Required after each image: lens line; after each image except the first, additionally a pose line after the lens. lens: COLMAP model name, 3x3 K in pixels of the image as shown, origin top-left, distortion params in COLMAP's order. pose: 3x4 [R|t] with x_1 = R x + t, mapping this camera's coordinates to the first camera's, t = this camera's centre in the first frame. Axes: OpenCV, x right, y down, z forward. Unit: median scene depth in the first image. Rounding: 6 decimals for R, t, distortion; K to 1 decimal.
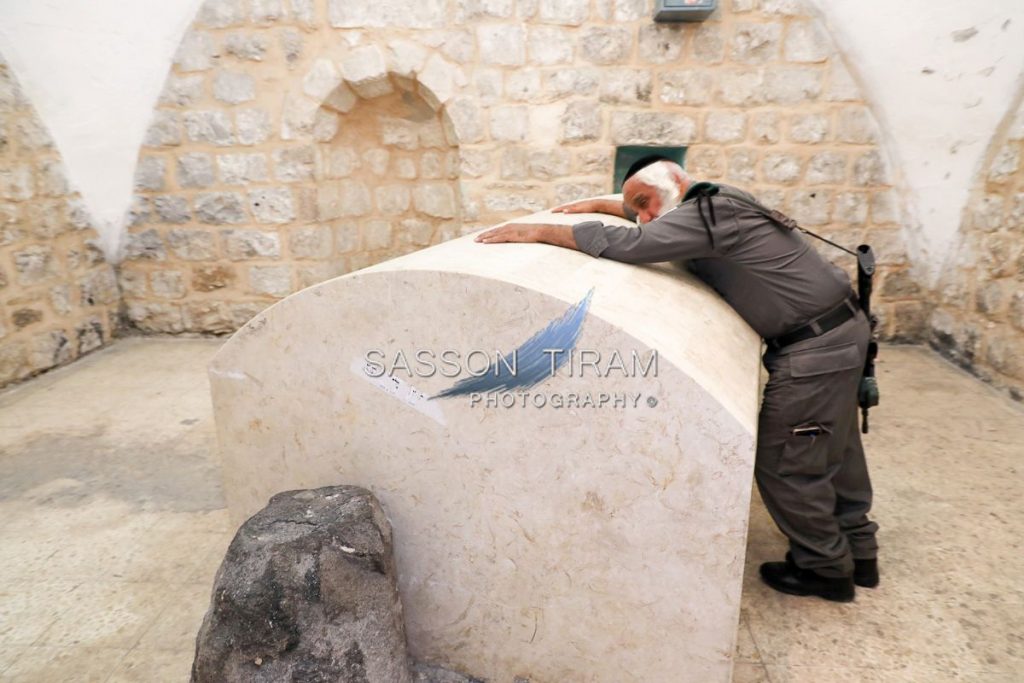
lens RADIAL K [[678.7, 0, 512.0], [0, 678.7, 341.5], [0, 0, 1]] dist [0.009188, -0.000160]
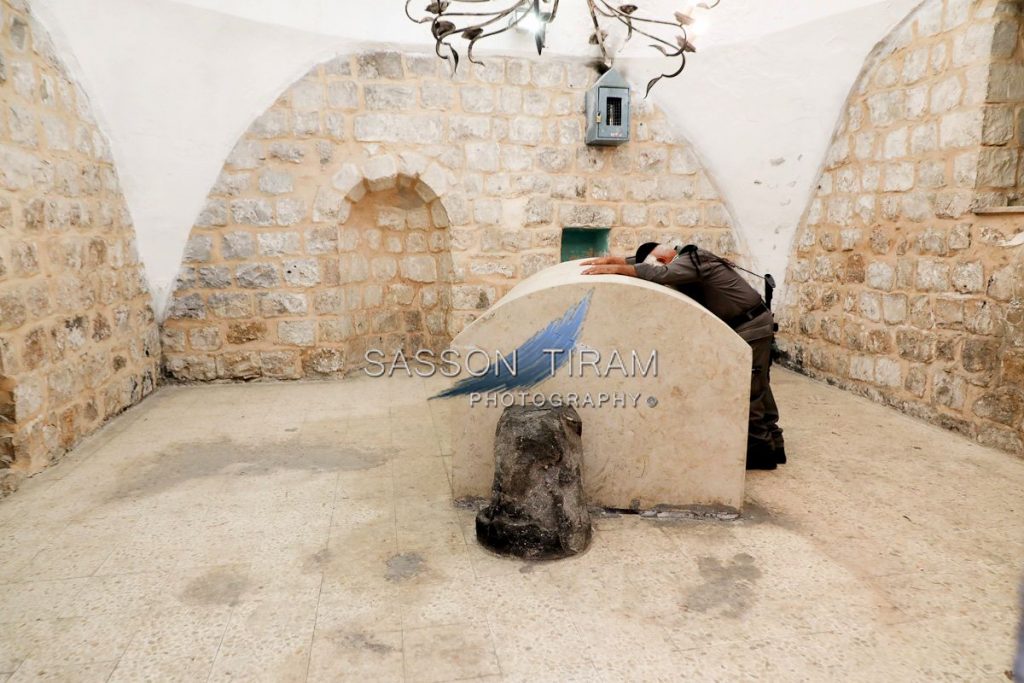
lens RADIAL K [[678.7, 0, 512.0], [0, 678.7, 341.5], [0, 0, 1]] dist [0.009188, -0.000160]
pose [[0.971777, -0.034512, 0.233362, -0.289402], [0.062223, 0.991707, -0.112450, 0.098300], [-0.227546, 0.123797, 0.965866, -0.308176]]
